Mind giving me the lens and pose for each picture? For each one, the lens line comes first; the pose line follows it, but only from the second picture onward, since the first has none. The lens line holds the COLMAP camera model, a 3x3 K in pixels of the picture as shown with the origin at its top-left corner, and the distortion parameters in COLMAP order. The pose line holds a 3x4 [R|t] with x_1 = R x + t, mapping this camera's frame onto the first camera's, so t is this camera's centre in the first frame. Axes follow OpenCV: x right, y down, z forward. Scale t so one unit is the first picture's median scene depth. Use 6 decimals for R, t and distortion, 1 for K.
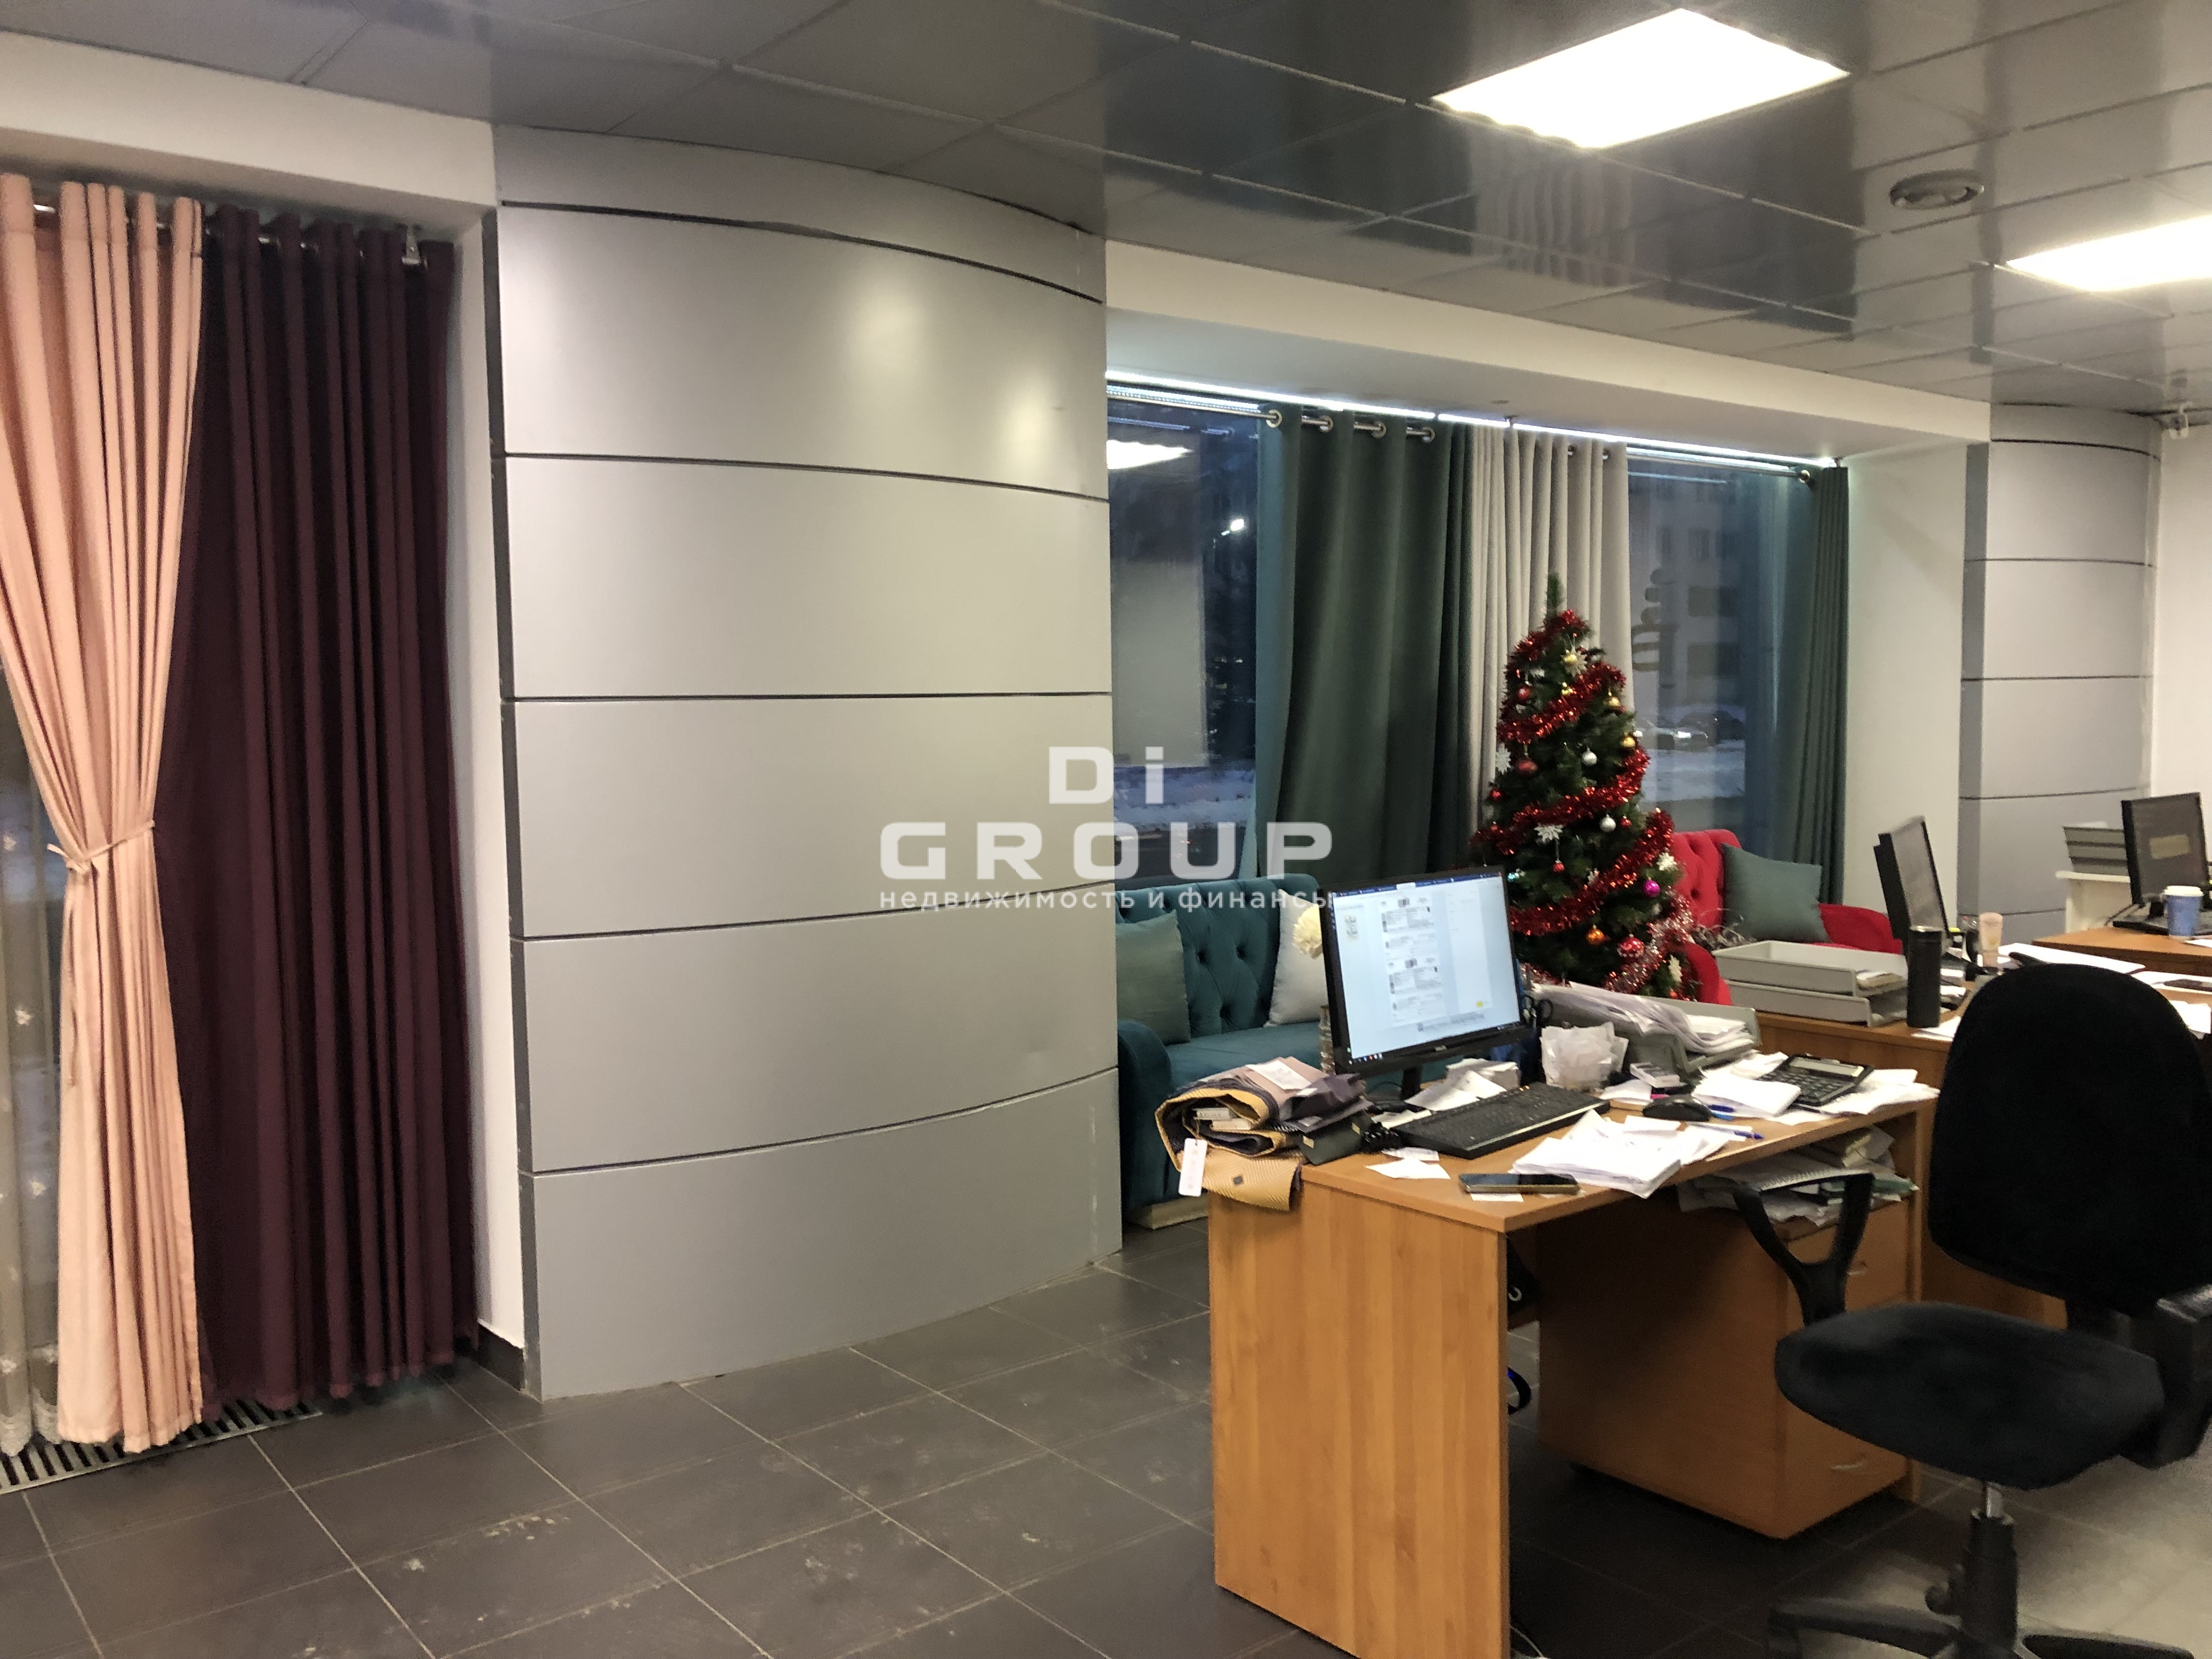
lens RADIAL K [[1806.7, 0, 1089.1], [0, 1806.7, 832.8], [0, 0, 1]] dist [0.030309, -0.001479]
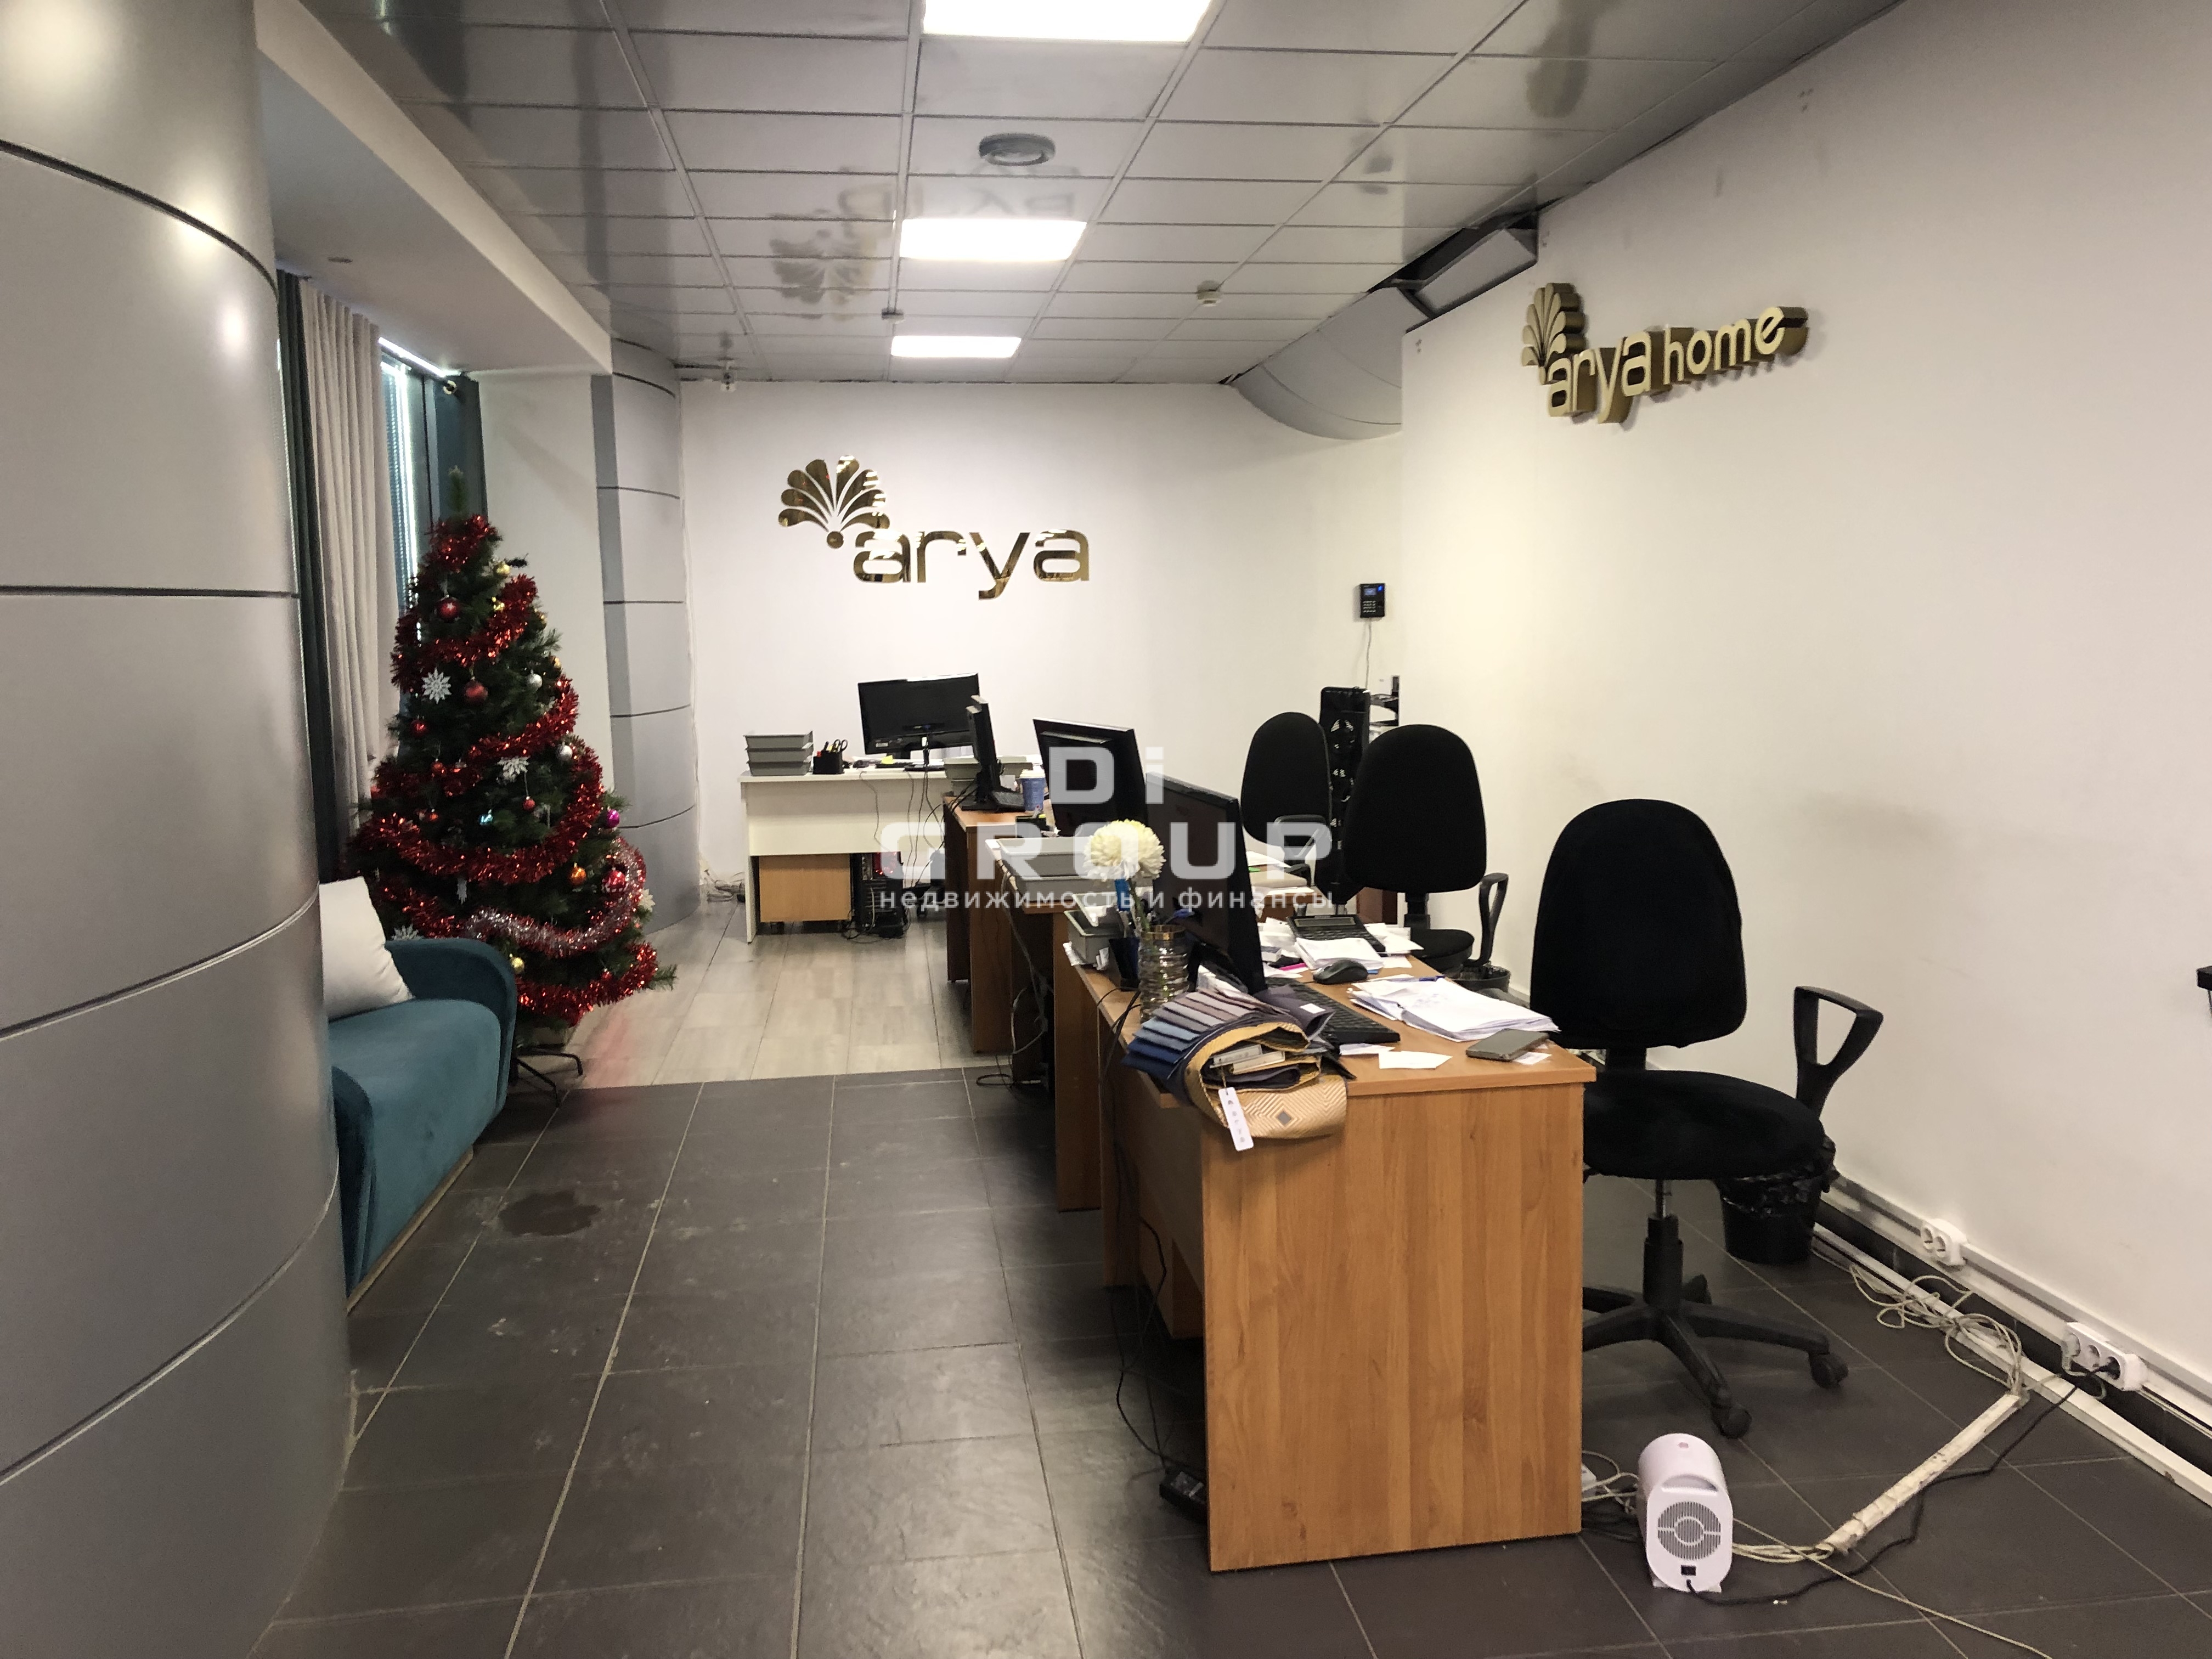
lens RADIAL K [[1806.7, 0, 1089.1], [0, 1806.7, 832.8], [0, 0, 1]] dist [0.030309, -0.001479]
pose [[0.507418, -0.099294, 0.855960, -0.338081], [0.070117, 0.994803, 0.073834, -0.012245], [-0.858843, 0.022553, 0.511743, 0.279296]]
